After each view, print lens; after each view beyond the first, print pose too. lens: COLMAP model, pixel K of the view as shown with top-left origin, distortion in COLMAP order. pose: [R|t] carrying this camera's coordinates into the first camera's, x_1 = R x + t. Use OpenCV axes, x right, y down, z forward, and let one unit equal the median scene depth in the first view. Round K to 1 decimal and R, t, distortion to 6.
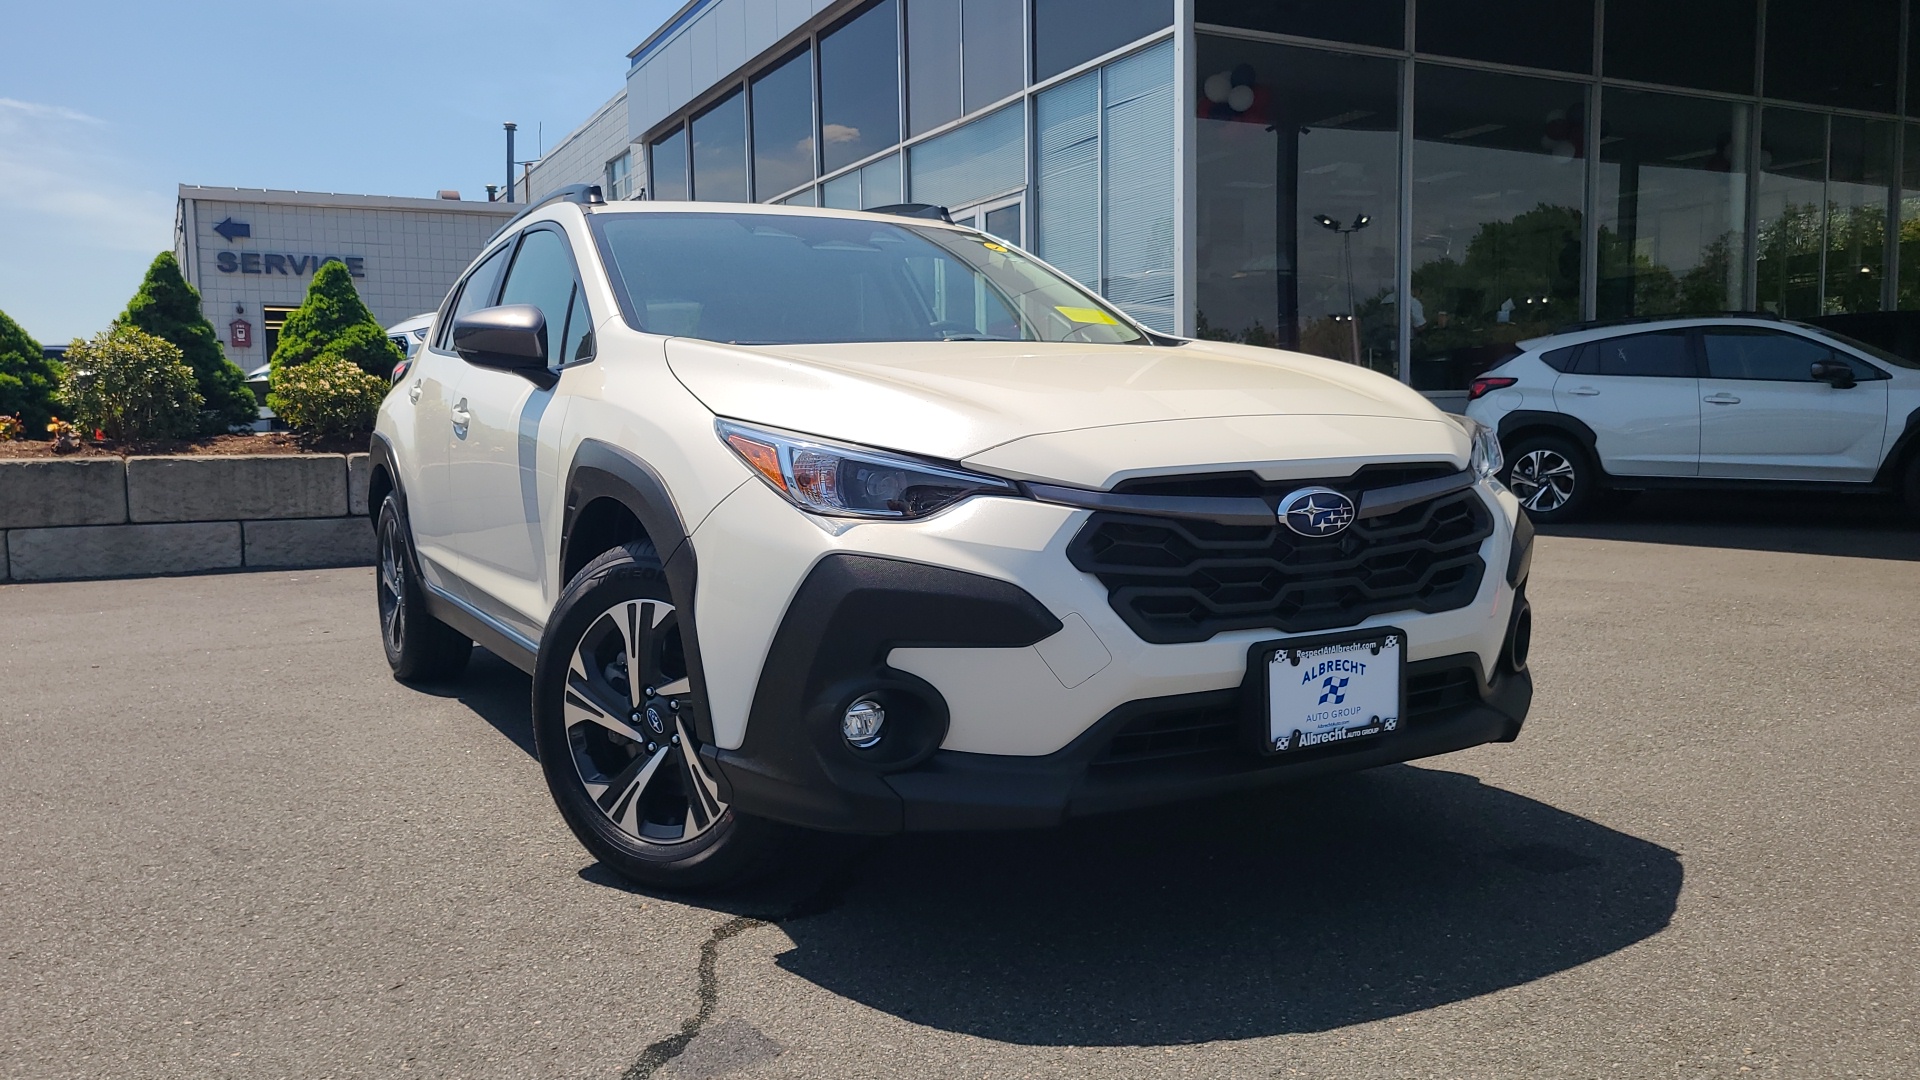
lens RADIAL K [[1424.8, 0, 934.5], [0, 1424.8, 543.8], [0, 0, 1]] dist [0.054021, -0.042325]
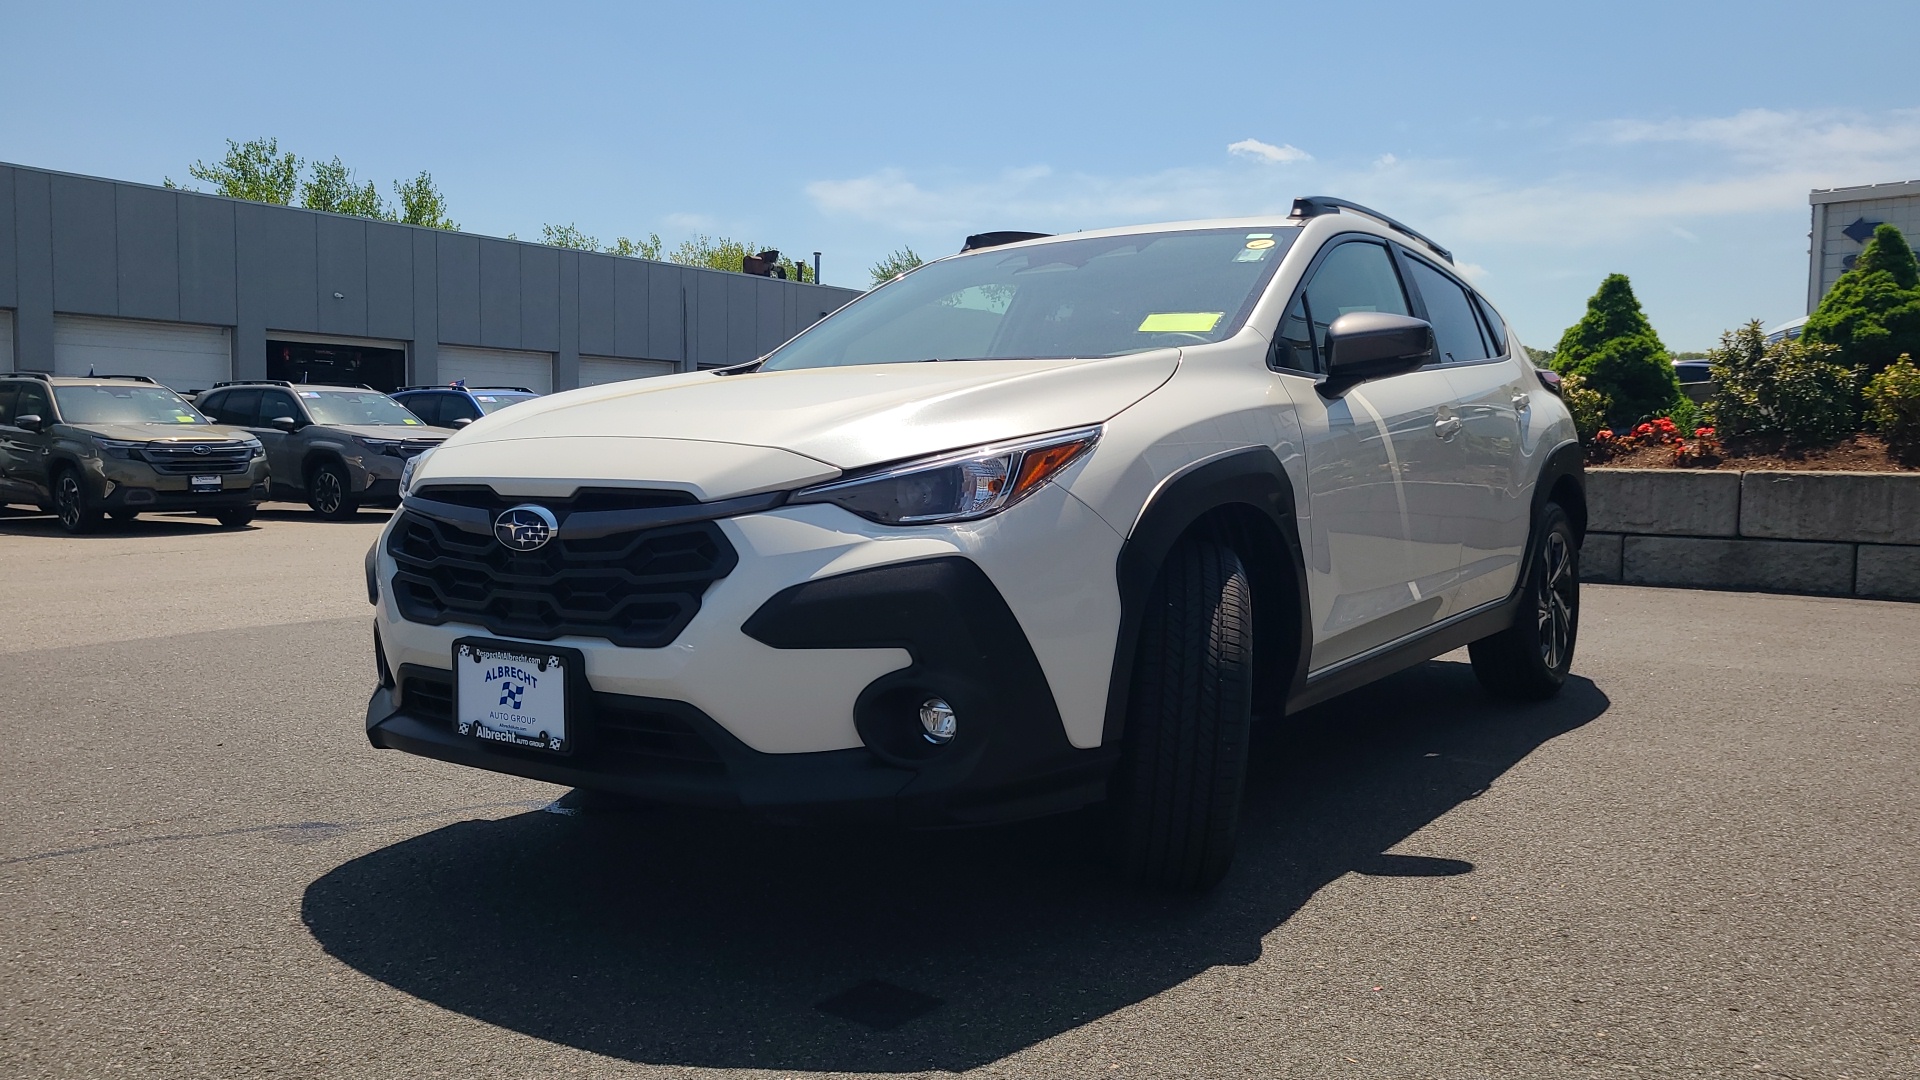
lens RADIAL K [[1445.2, 0, 960.0], [0, 1445.2, 540.0], [0, 0, 1]] dist [0.030909, -0.002045]
pose [[0.419955, 0.077165, -0.904259, 1.372670], [-0.087775, 0.995161, 0.044158, -0.088670], [0.903290, 0.060827, 0.424696, 0.828369]]
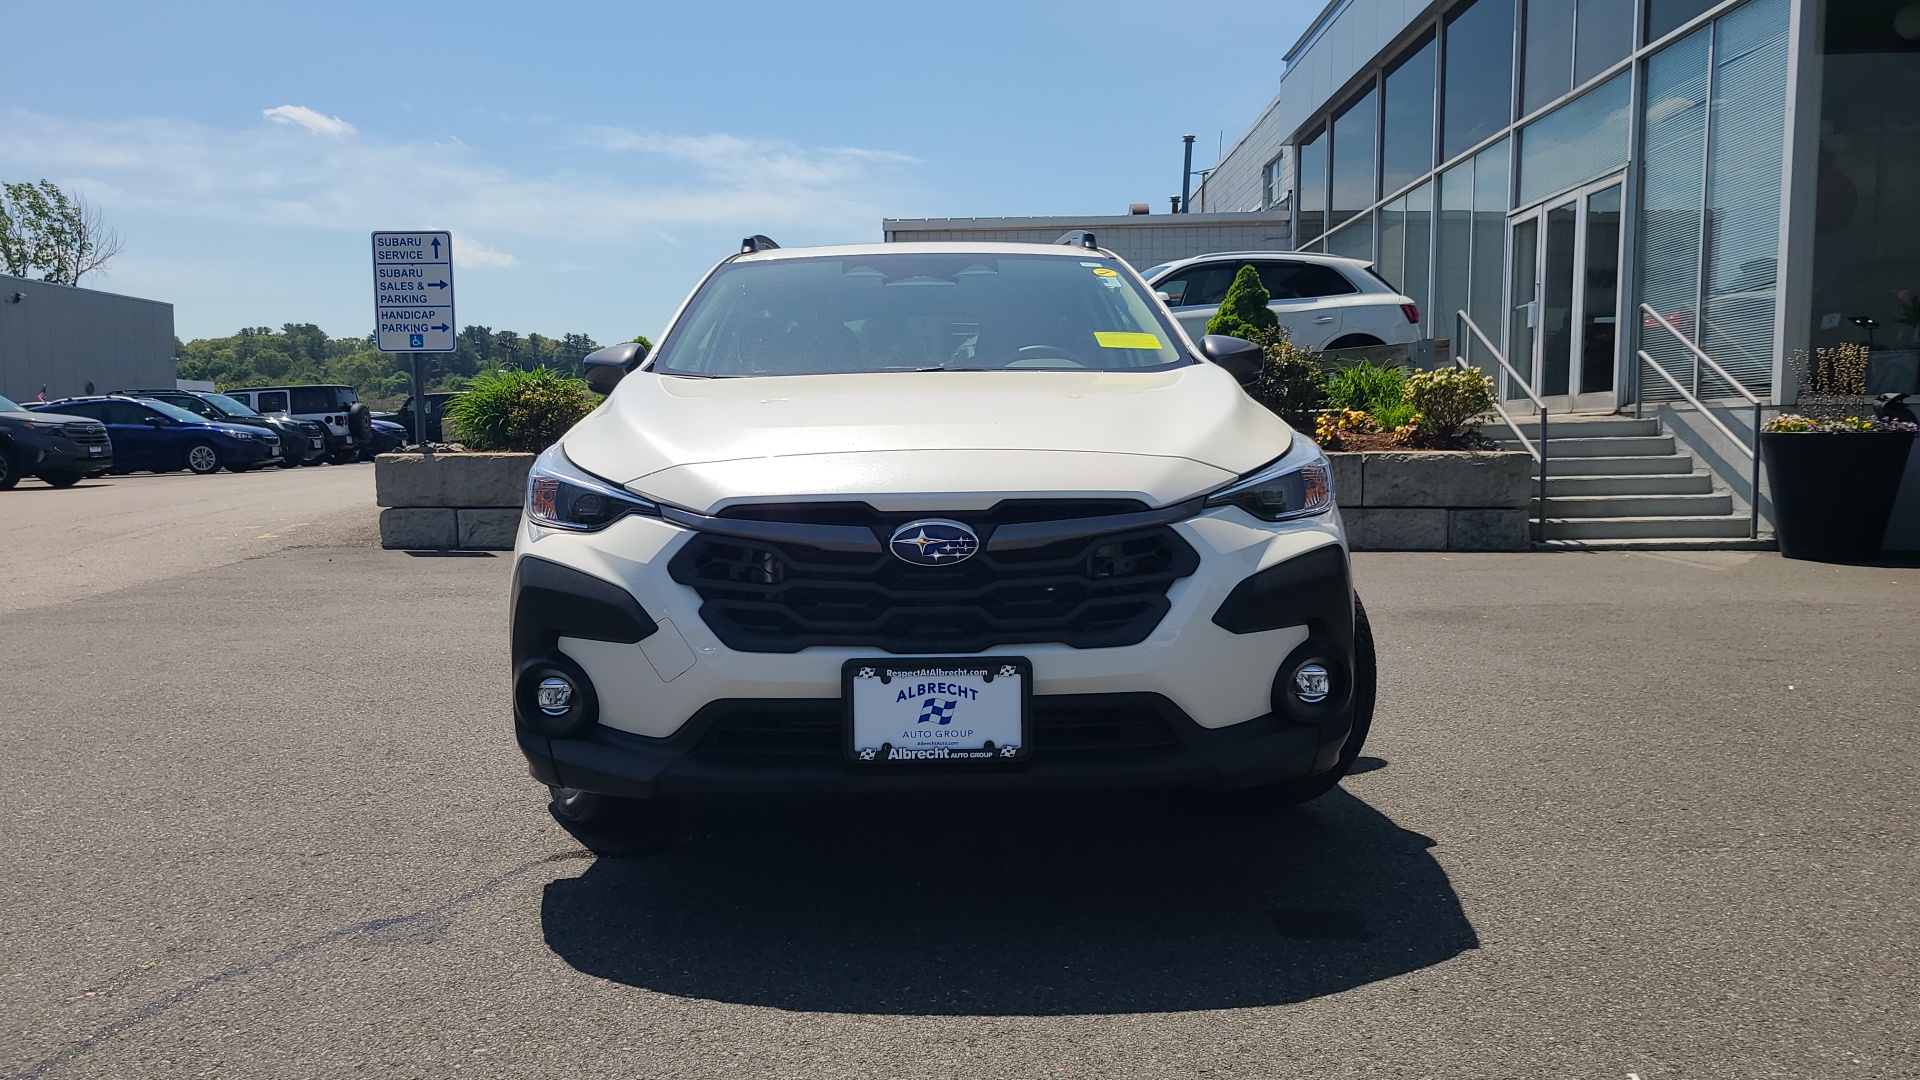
lens RADIAL K [[1424.8, 0, 934.5], [0, 1424.8, 543.8], [0, 0, 1]] dist [0.054021, -0.042325]
pose [[0.874494, 0.049107, -0.482544, 0.773466], [-0.048423, 0.998730, 0.013882, -0.035795], [0.482613, 0.011227, 0.875762, 0.071925]]
